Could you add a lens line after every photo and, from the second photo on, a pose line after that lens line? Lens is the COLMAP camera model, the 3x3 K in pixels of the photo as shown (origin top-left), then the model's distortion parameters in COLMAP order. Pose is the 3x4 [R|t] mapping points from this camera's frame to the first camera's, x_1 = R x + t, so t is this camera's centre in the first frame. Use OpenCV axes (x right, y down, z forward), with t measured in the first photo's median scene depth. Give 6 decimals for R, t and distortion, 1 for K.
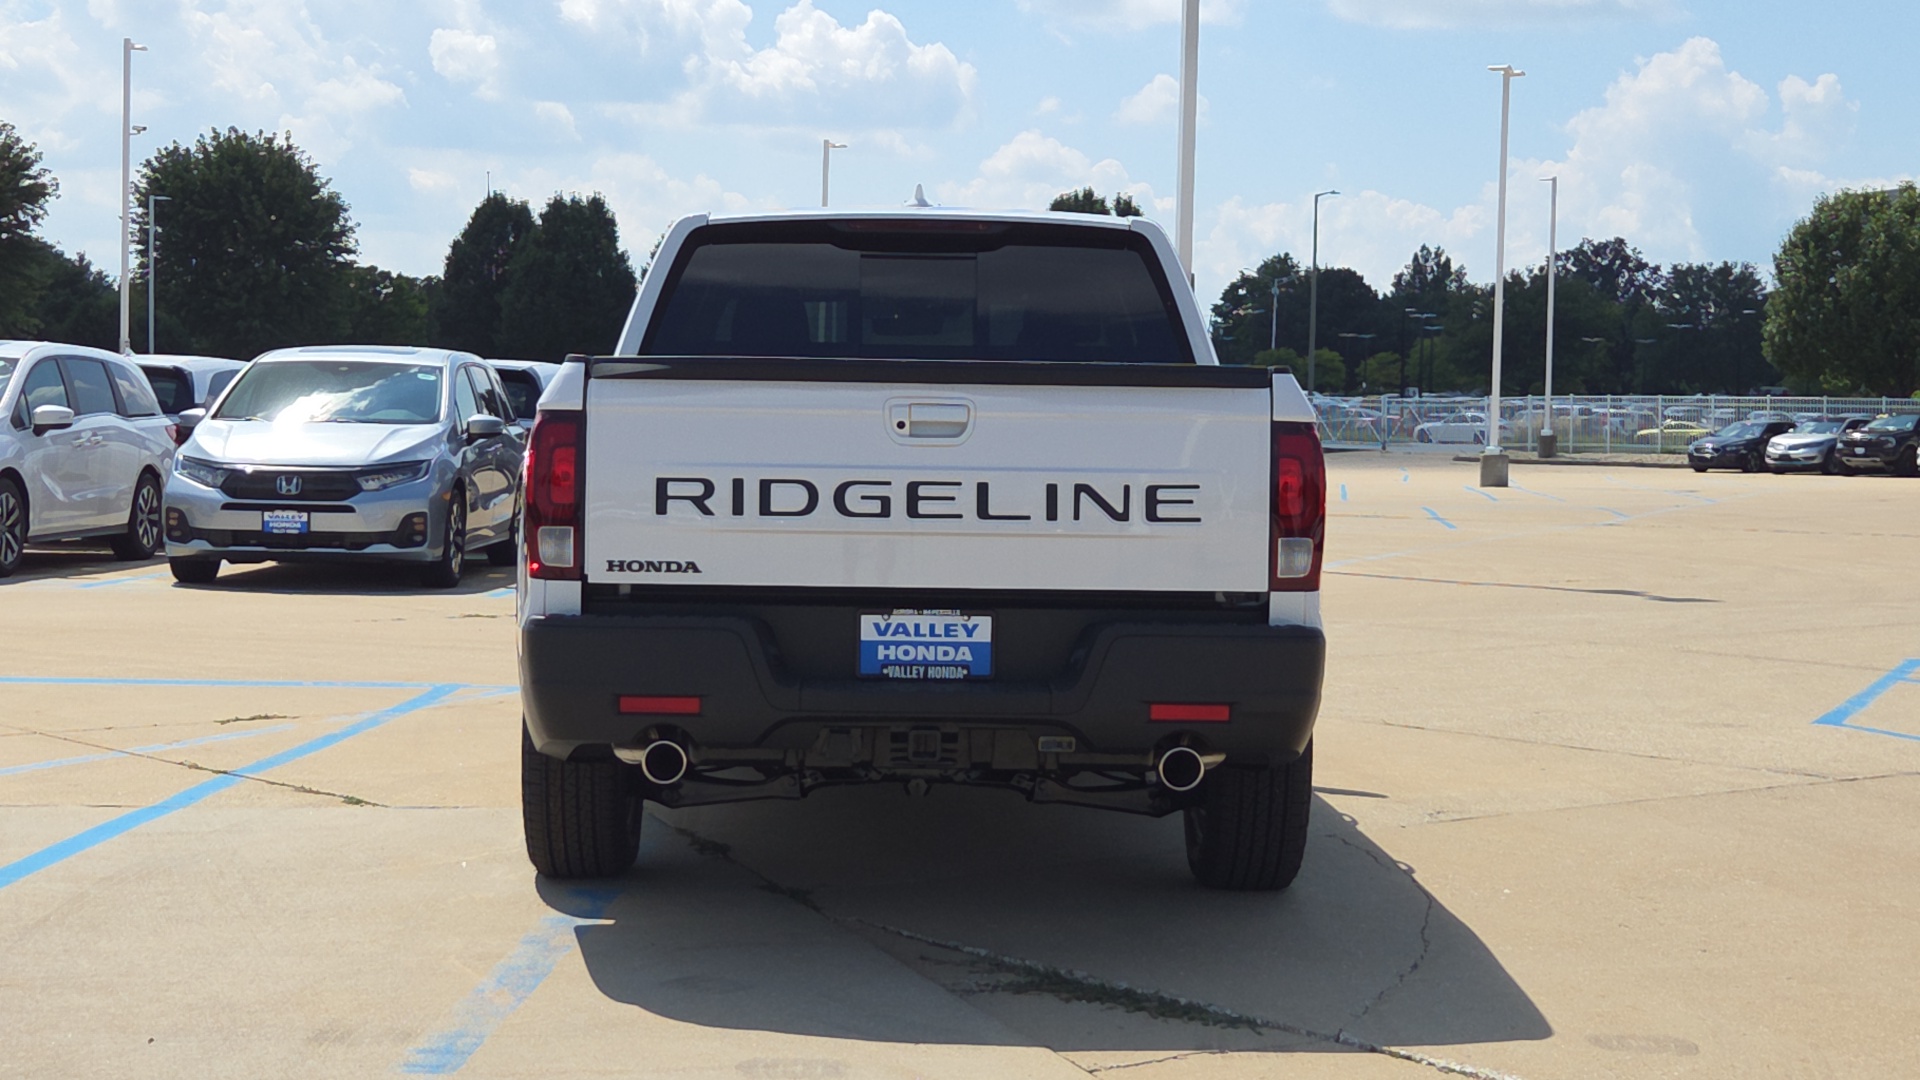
lens RADIAL K [[2873.6, 0, 974.8], [0, 2873.6, 542.1], [0, 0, 1]] dist [0.091800, 0.000000]
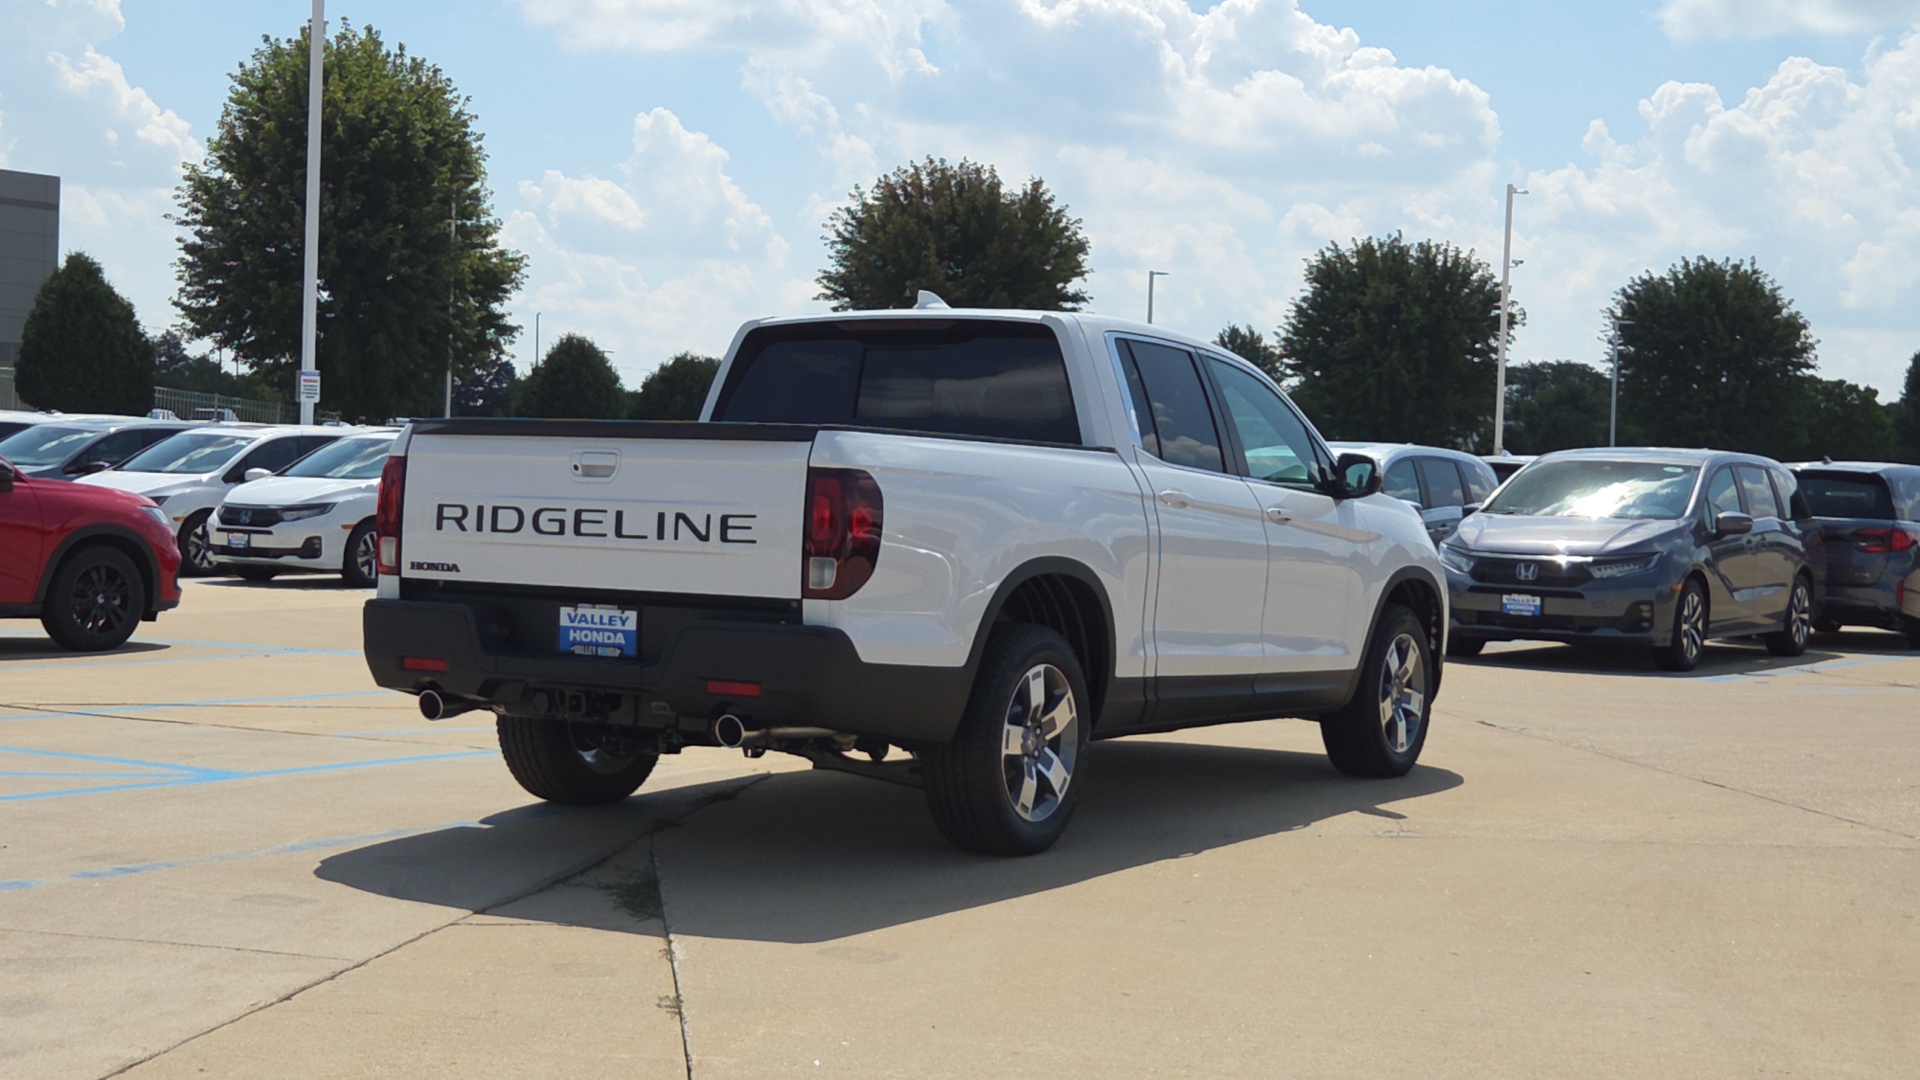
lens RADIAL K [[2645.3, 0, 951.1], [0, 2645.3, 539.8], [0, 0, 1]] dist [0.059321, 0.000000]
pose [[0.846030, 0.019089, -0.532794, 0.786678], [-0.038723, 0.998919, -0.025698, 0.018653], [0.531727, 0.042373, 0.845855, 0.033156]]
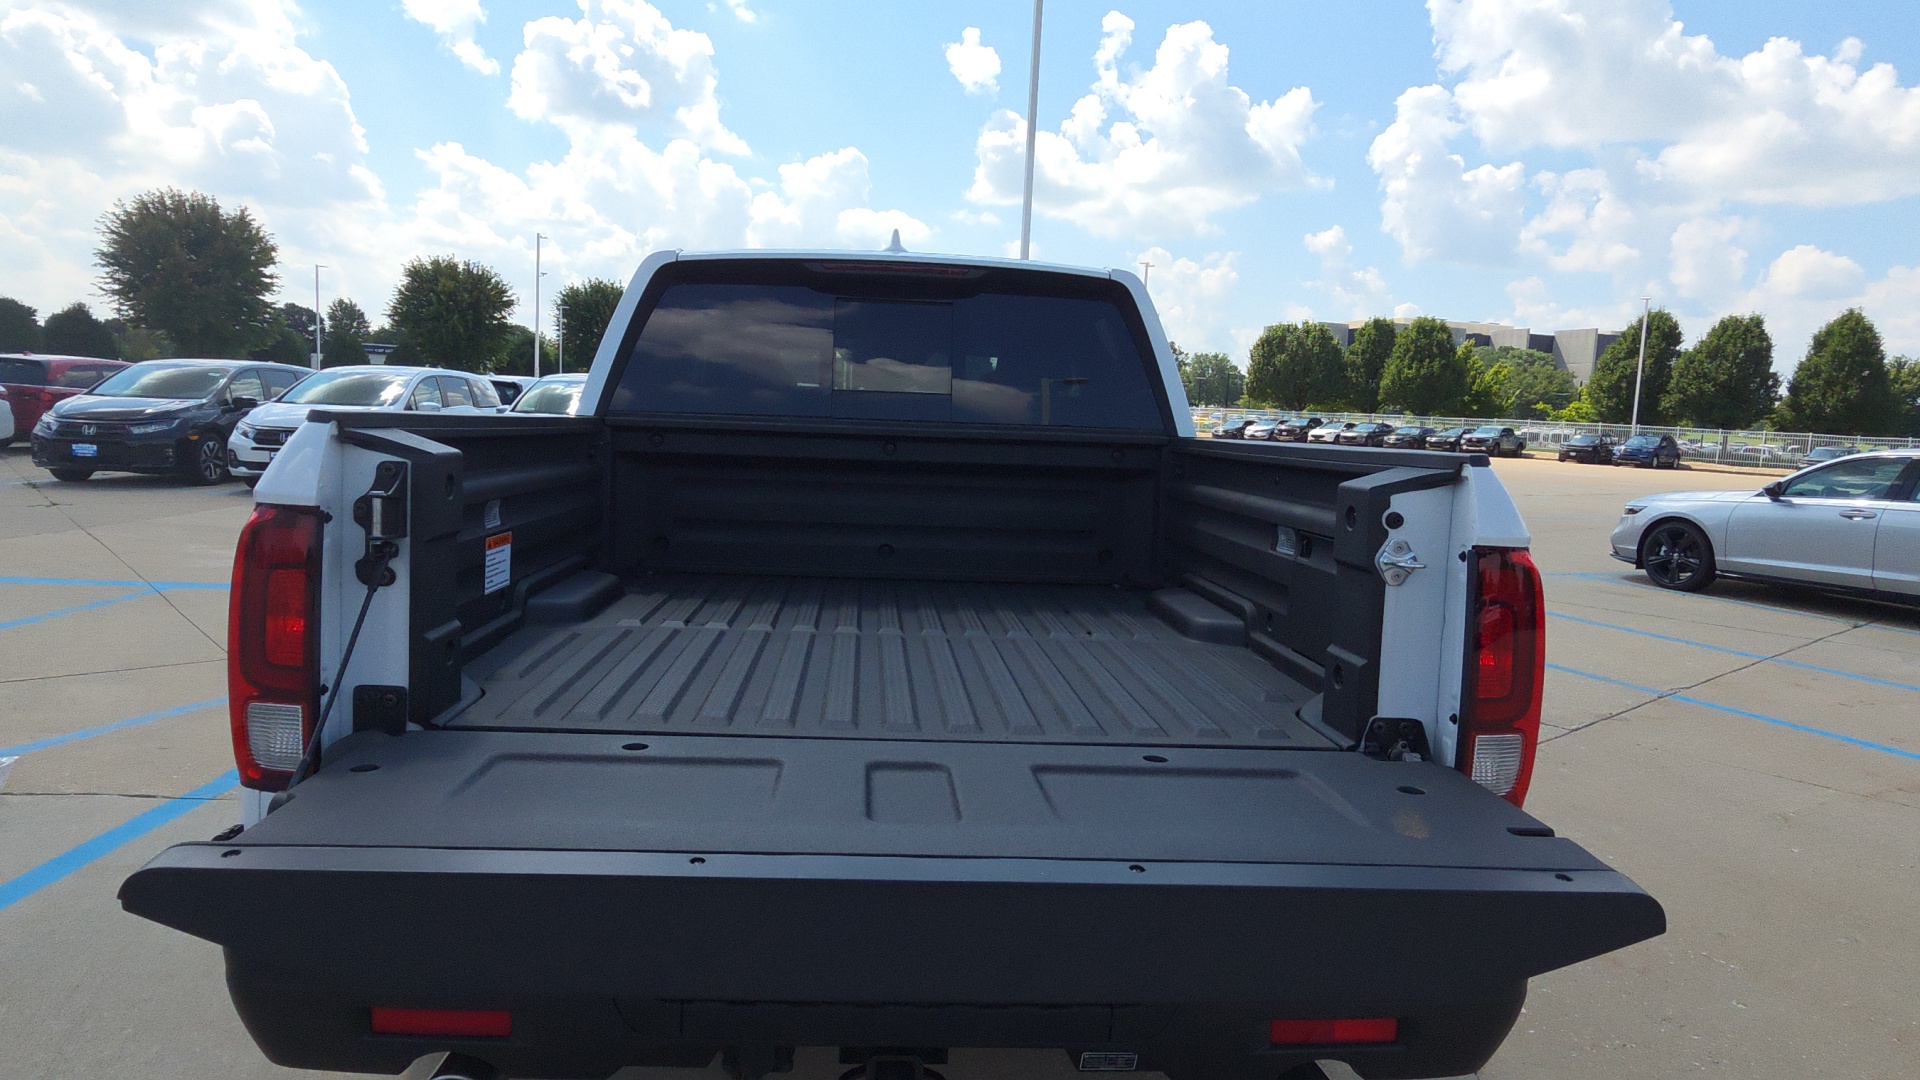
lens RADIAL K [[1152.4, 0, 941.4], [0, 1152.4, 530.8], [0, 0, 1]] dist [0.007419, 0.005843]
pose [[0.999284, 0.020993, 0.031489, -0.017592], [-0.022939, 0.997764, 0.062775, -0.058068], [-0.030101, -0.063452, 0.997531, 0.756399]]
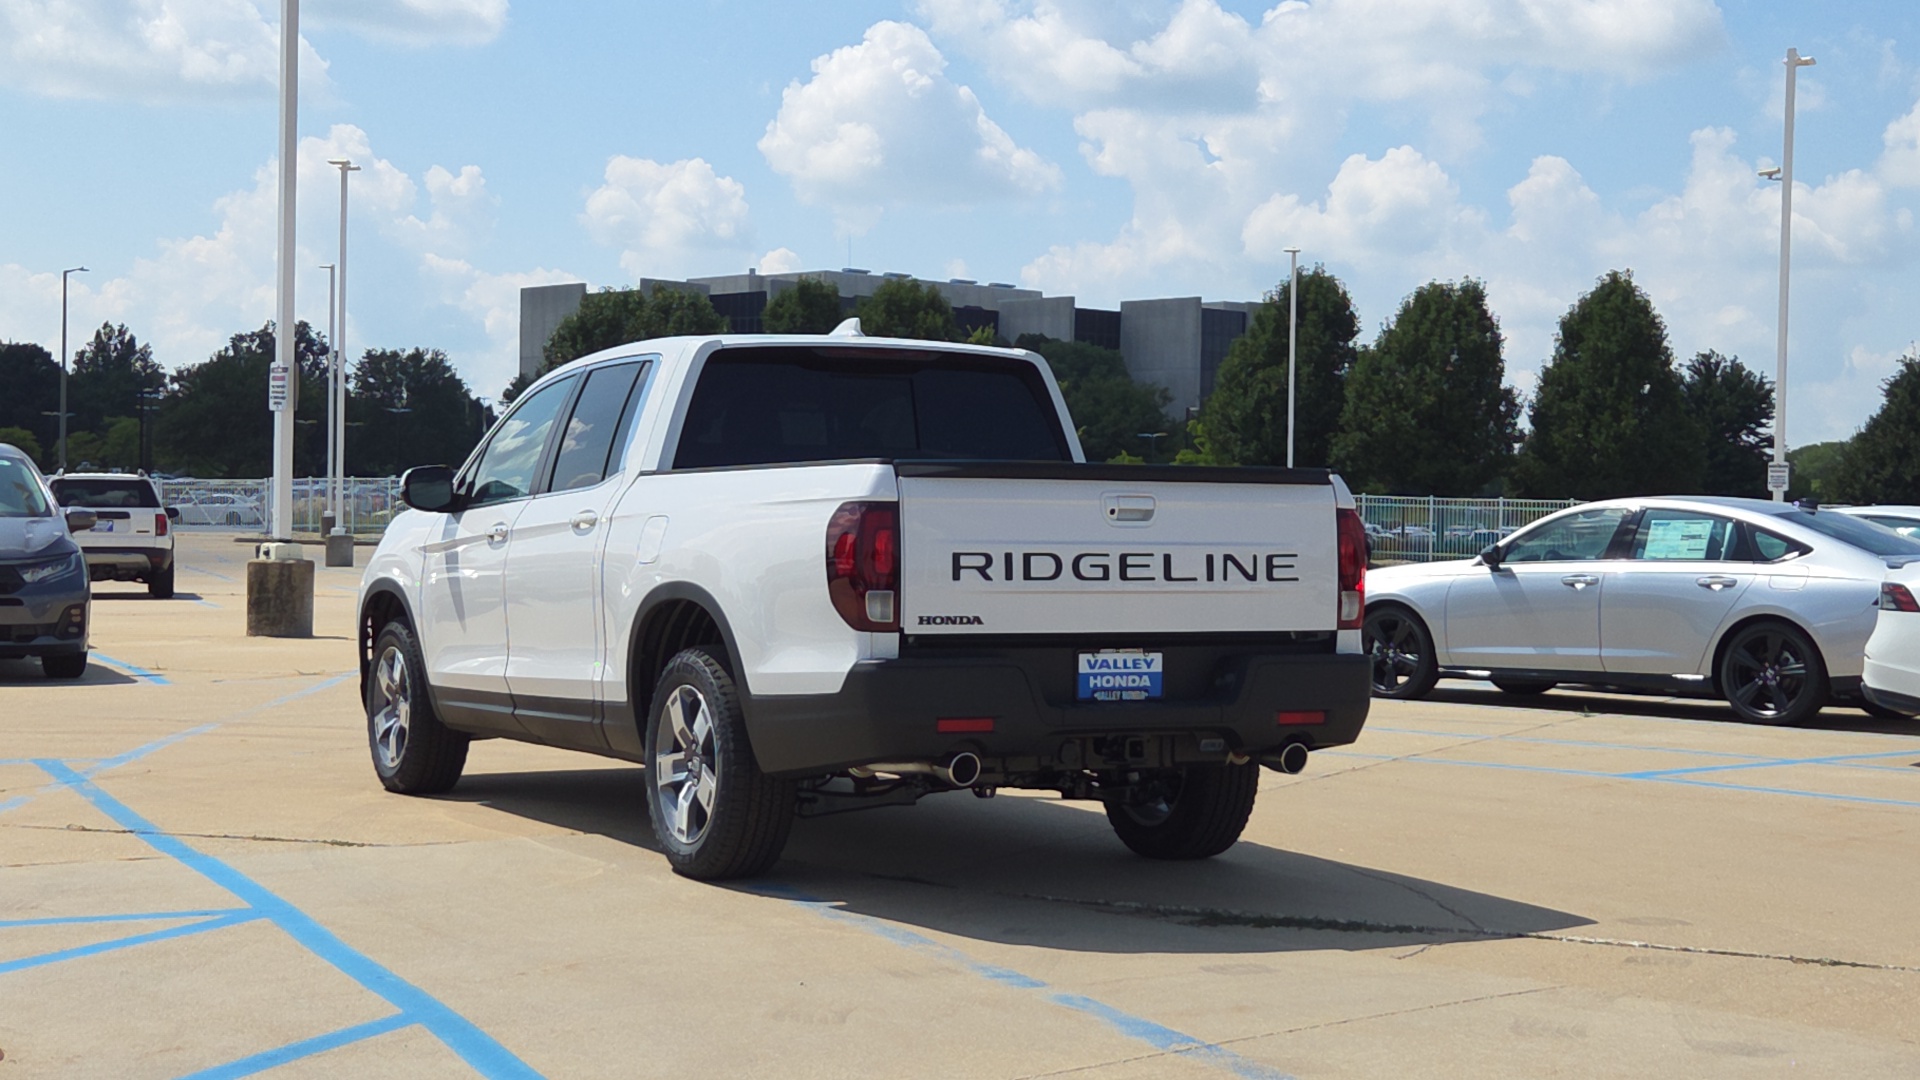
lens RADIAL K [[2873.6, 0, 930.6], [0, 2873.6, 613.6], [0, 0, 1]] dist [0.091800, 0.000000]
pose [[0.901484, -0.018757, 0.432407, -0.678147], [0.020181, 0.999796, 0.001296, 0.003468], [-0.432342, 0.007558, 0.901678, -0.174189]]
